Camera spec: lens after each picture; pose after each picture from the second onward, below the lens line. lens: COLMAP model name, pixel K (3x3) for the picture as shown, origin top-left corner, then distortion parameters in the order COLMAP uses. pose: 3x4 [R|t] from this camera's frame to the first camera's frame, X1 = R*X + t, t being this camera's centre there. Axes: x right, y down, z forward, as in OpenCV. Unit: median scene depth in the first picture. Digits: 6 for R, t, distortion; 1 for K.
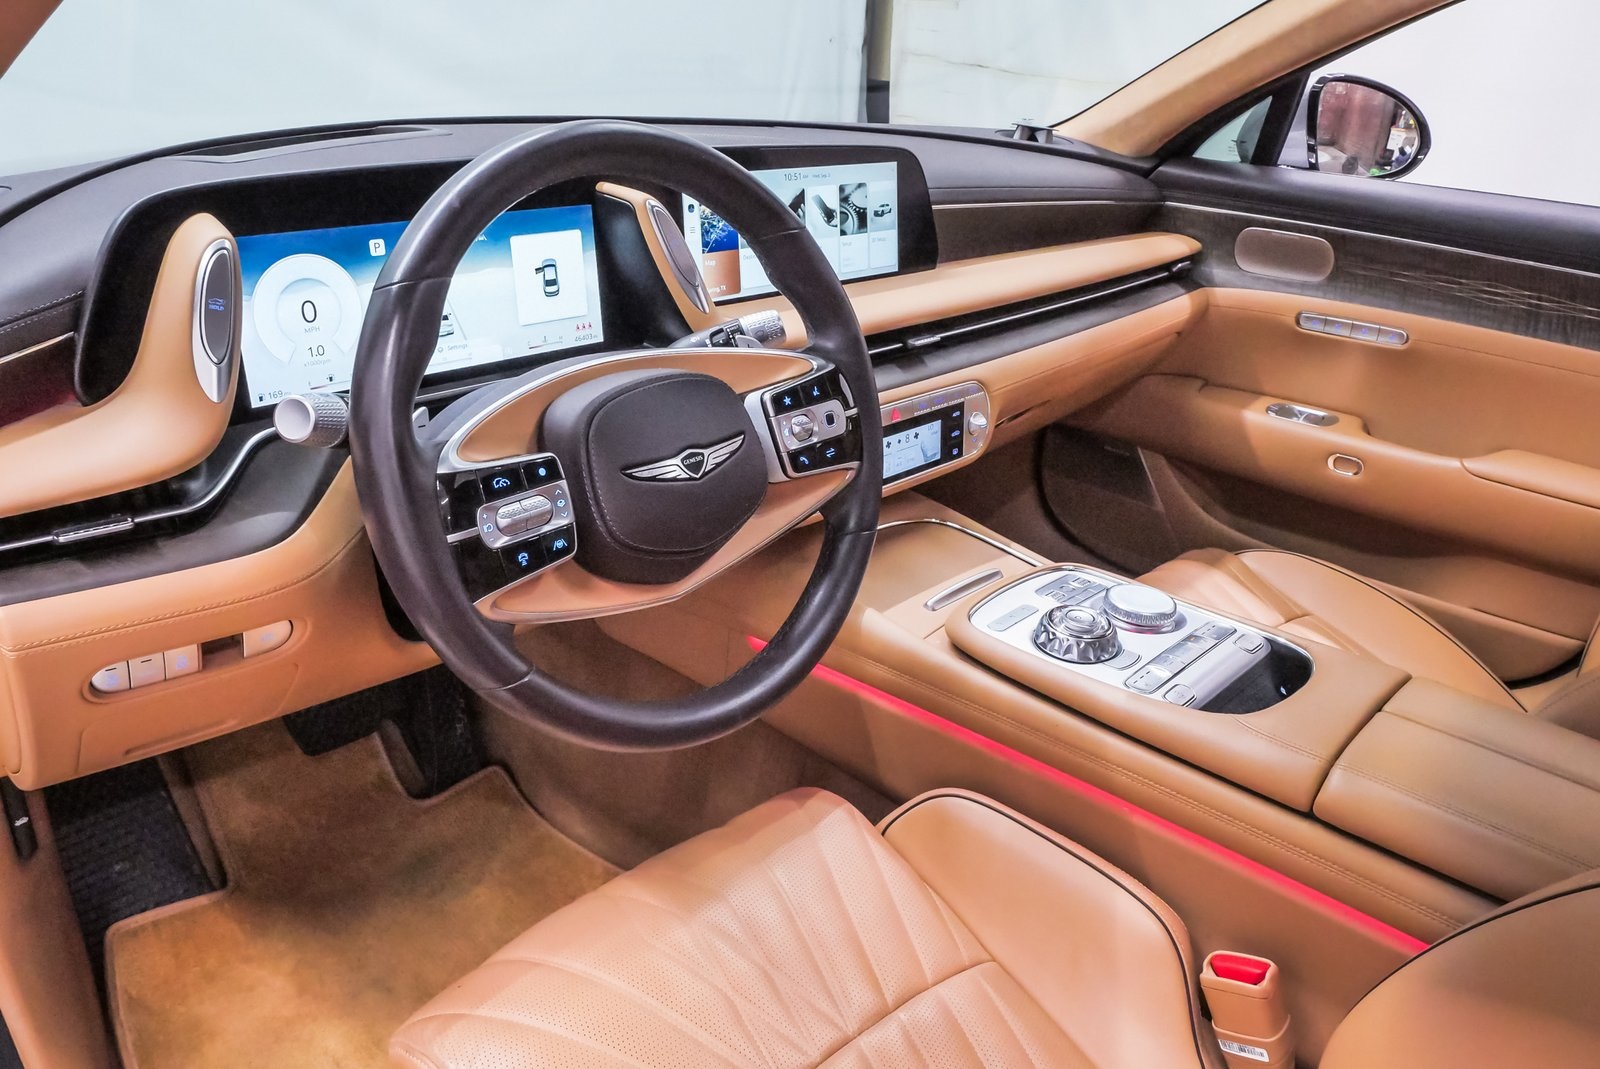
lens RADIAL K [[1129.7, 0, 773.6], [0, 1129.7, 538.9], [0, 0, 1]] dist [-0.042107, 0.000082]
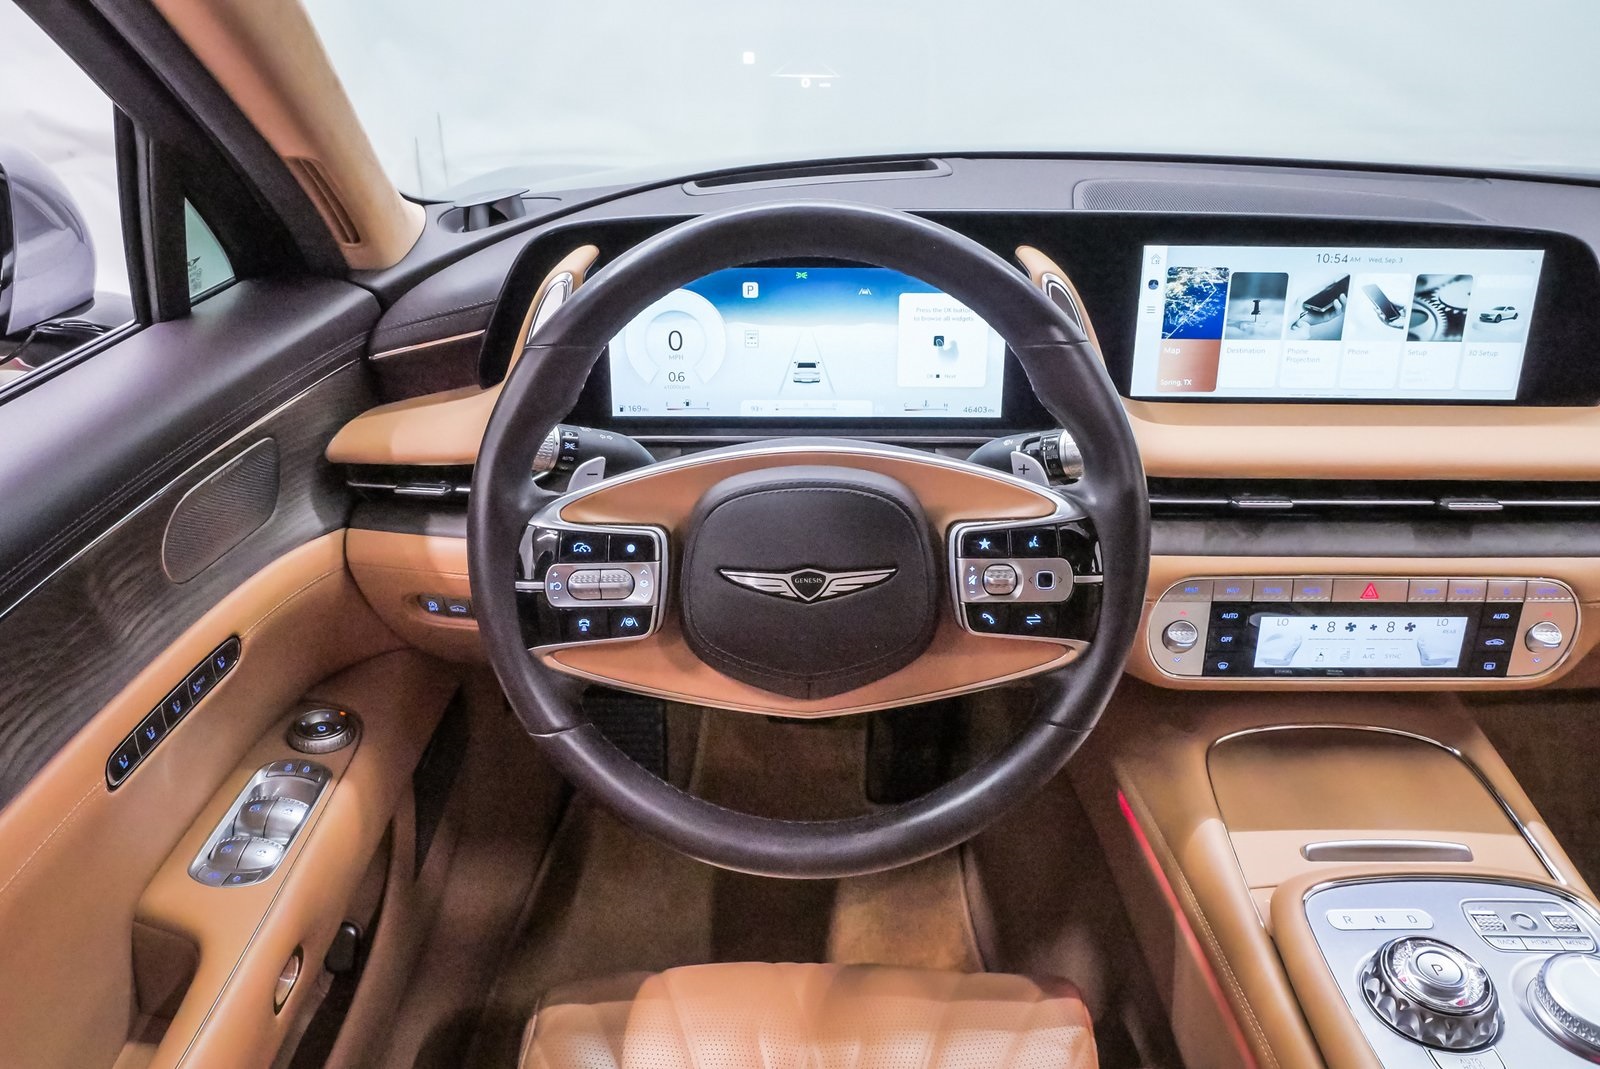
lens RADIAL K [[1131.6, 0, 815.8], [0, 1131.6, 529.6], [0, 0, 1]] dist [-0.037554, 0.008358]
pose [[0.698368, 0.273291, -0.661509, 0.325149], [-0.267946, 0.956851, 0.112430, -0.132739], [0.663692, 0.098731, 0.741461, 0.207495]]
